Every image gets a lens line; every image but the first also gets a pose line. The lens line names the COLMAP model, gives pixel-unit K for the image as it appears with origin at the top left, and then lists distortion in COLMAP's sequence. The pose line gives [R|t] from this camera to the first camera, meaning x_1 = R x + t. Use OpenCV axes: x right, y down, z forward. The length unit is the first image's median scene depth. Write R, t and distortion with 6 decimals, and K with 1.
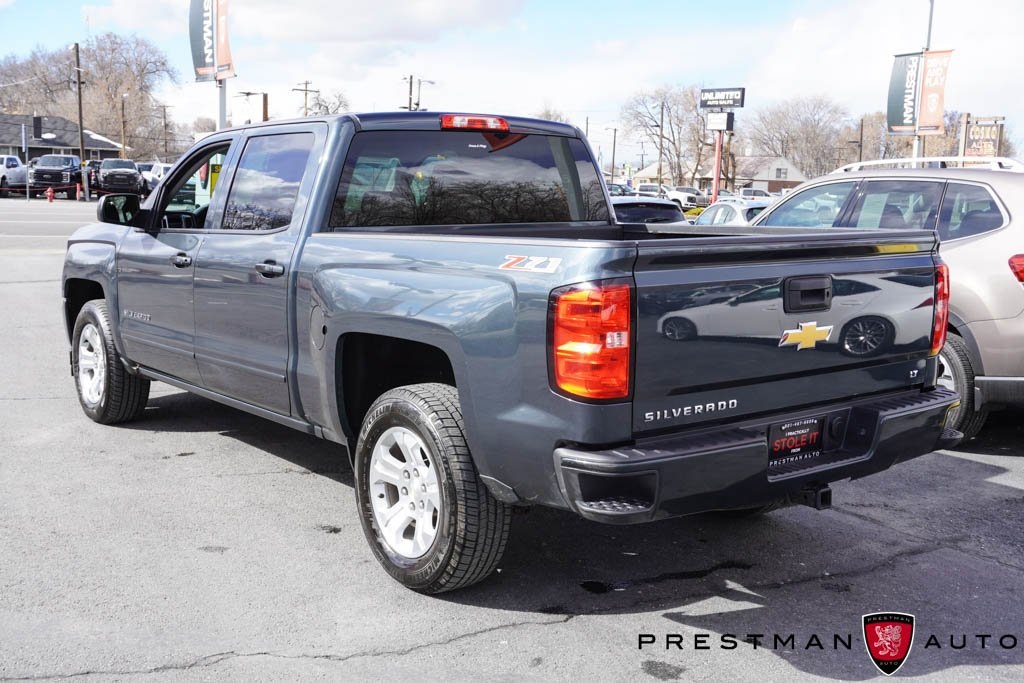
lens RADIAL K [[1193.2, 0, 512.0], [0, 1193.2, 341.5], [0, 0, 1]] dist [0.003635, -0.005640]
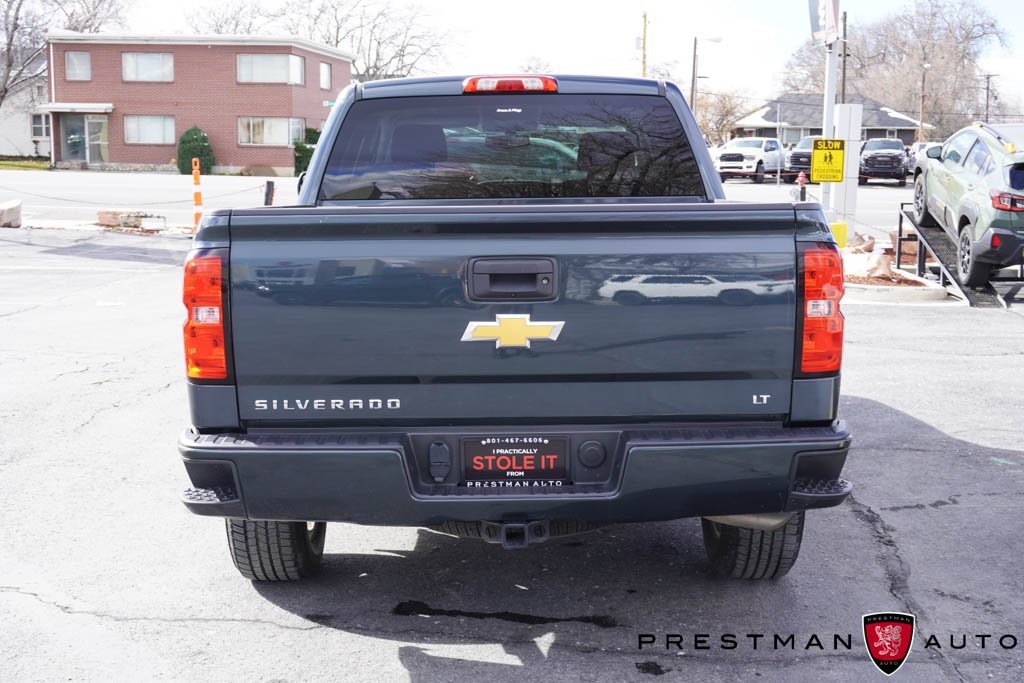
lens RADIAL K [[1379.3, 0, 512.0], [0, 1379.3, 341.5], [0, 0, 1]] dist [-0.004847, 0.036800]
pose [[0.782447, 0.063279, -0.619494, 0.711543], [-0.067364, 0.997587, 0.016816, -0.011751], [0.619063, 0.028573, 0.784821, 0.234433]]
